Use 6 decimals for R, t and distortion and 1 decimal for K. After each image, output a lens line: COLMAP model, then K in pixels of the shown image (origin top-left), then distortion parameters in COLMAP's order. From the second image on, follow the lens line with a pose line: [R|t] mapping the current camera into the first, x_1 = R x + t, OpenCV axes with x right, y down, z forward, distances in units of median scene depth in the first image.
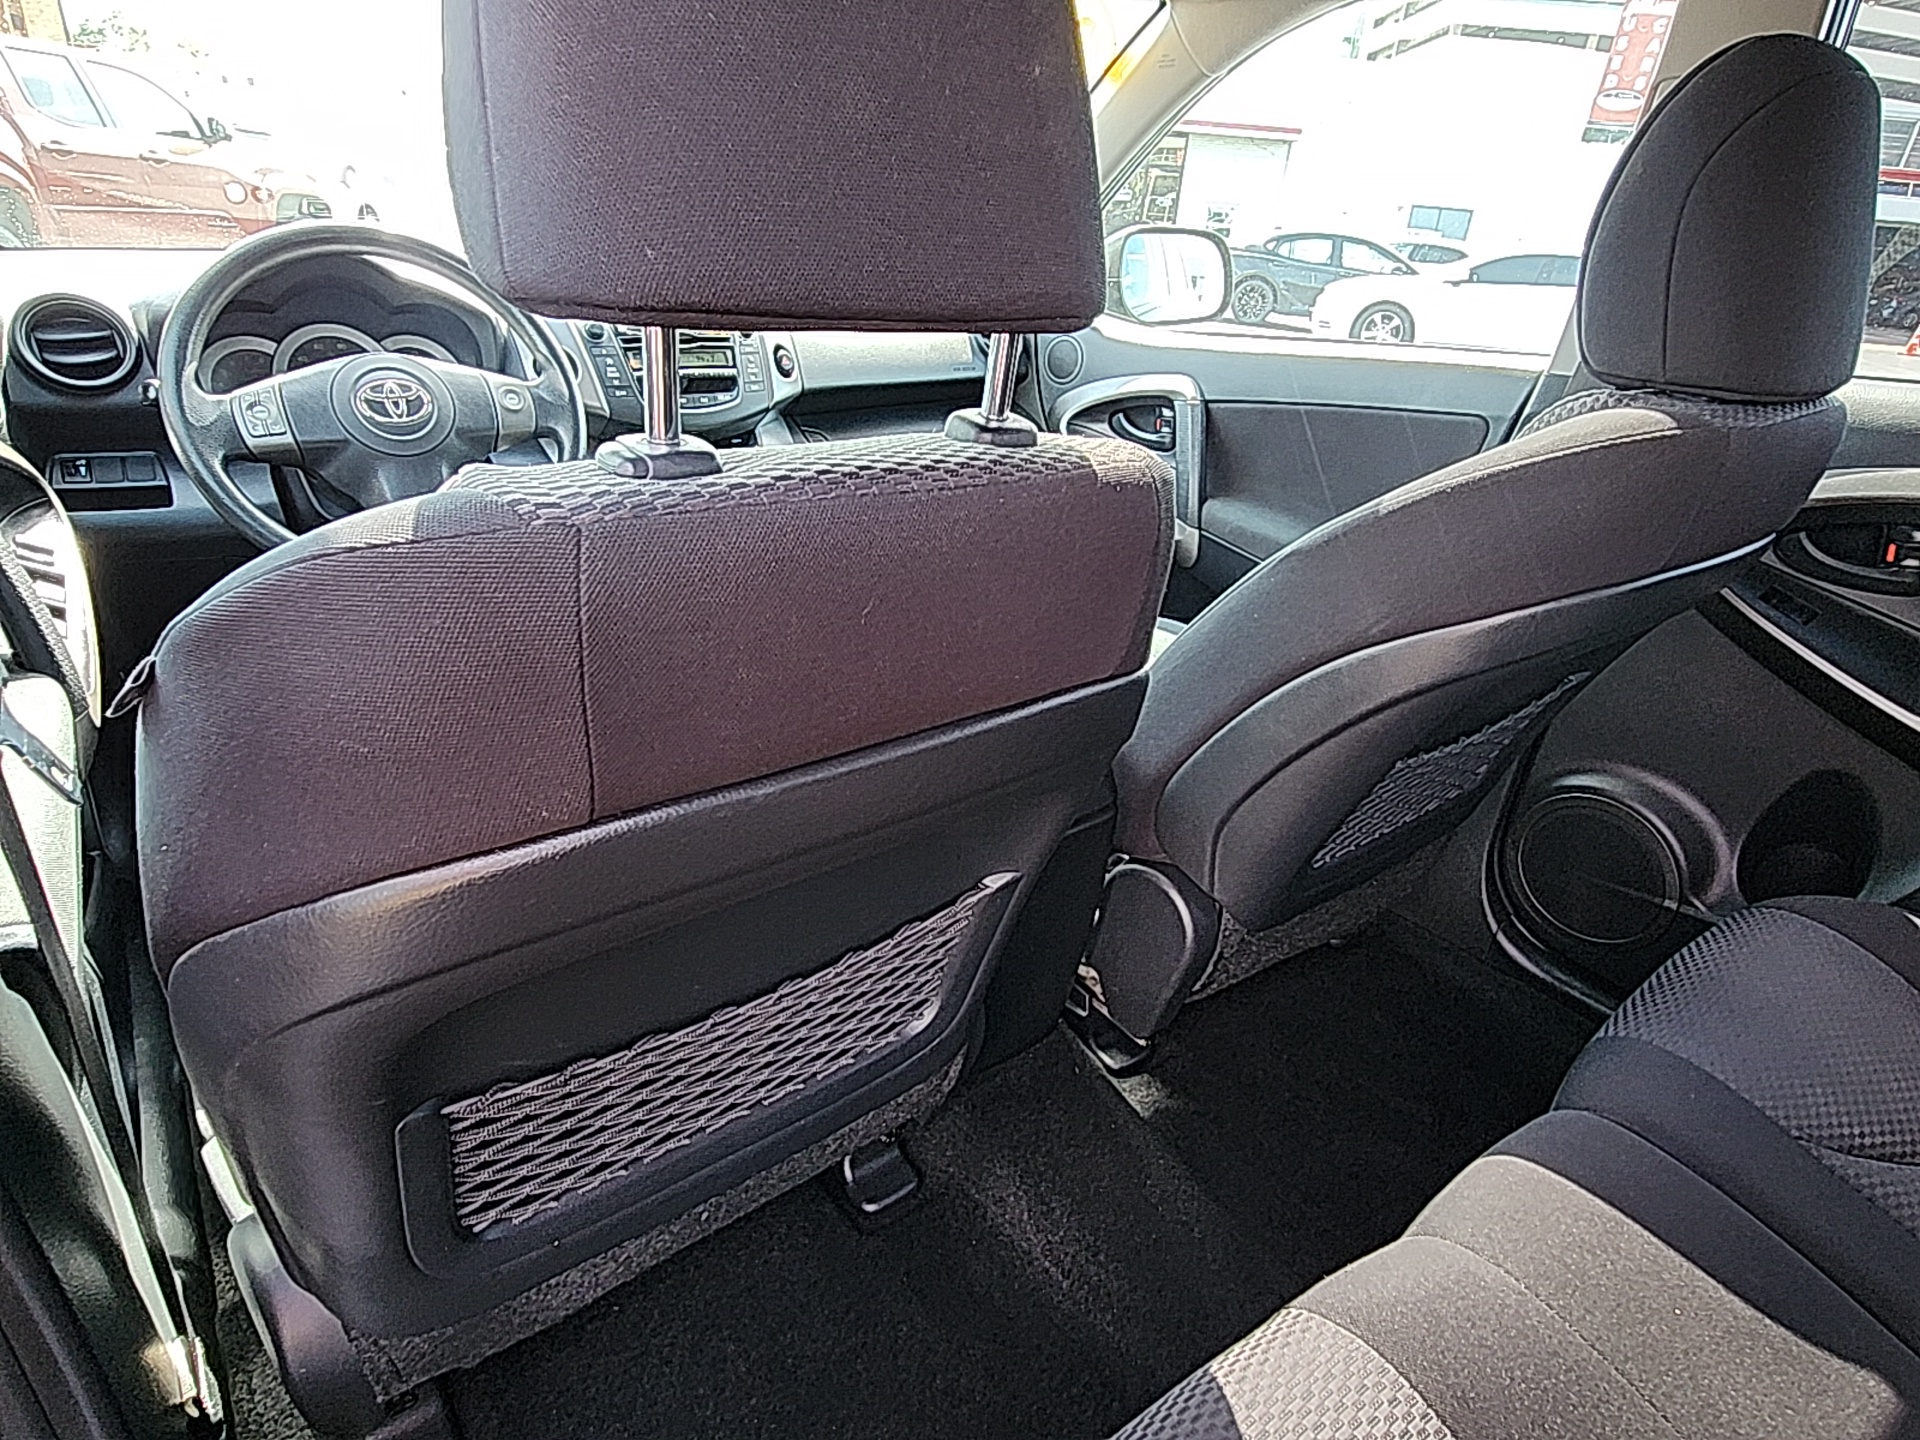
lens RADIAL K [[1049.3, 0, 968.3], [0, 1049.3, 732.5], [0, 0, 1]] dist [0.011768, -0.007876]
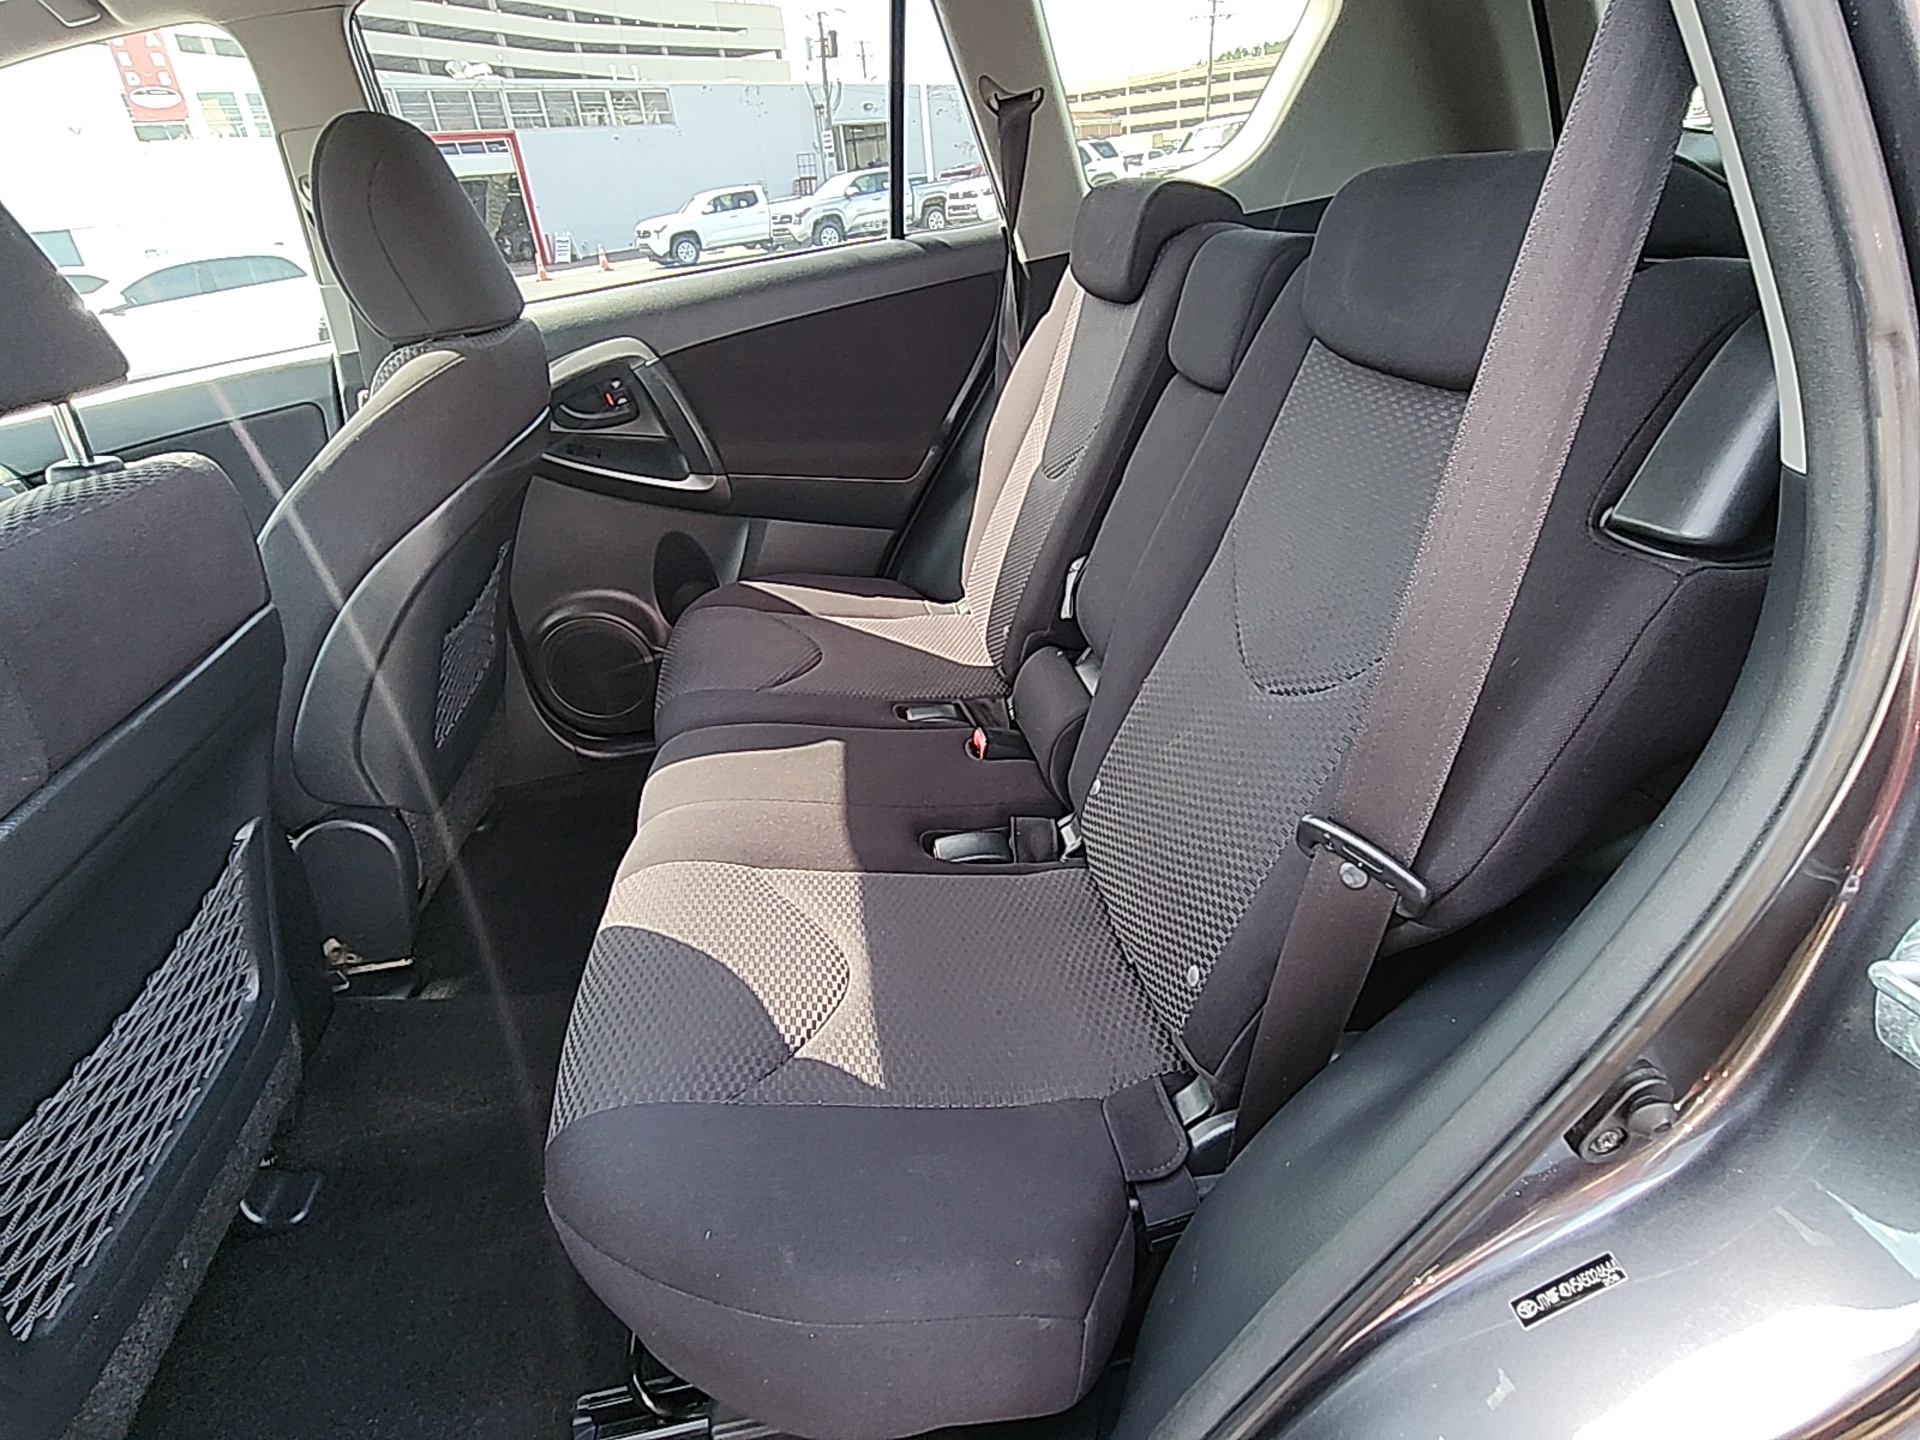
lens RADIAL K [[1049.3, 0, 968.3], [0, 1049.3, 732.5], [0, 0, 1]] dist [0.011768, -0.007876]
pose [[0.471056, -0.517167, 0.714594, -0.327466], [0.508741, 0.821077, 0.258872, 0.128182], [-0.720617, 0.241600, 0.649877, -0.371650]]
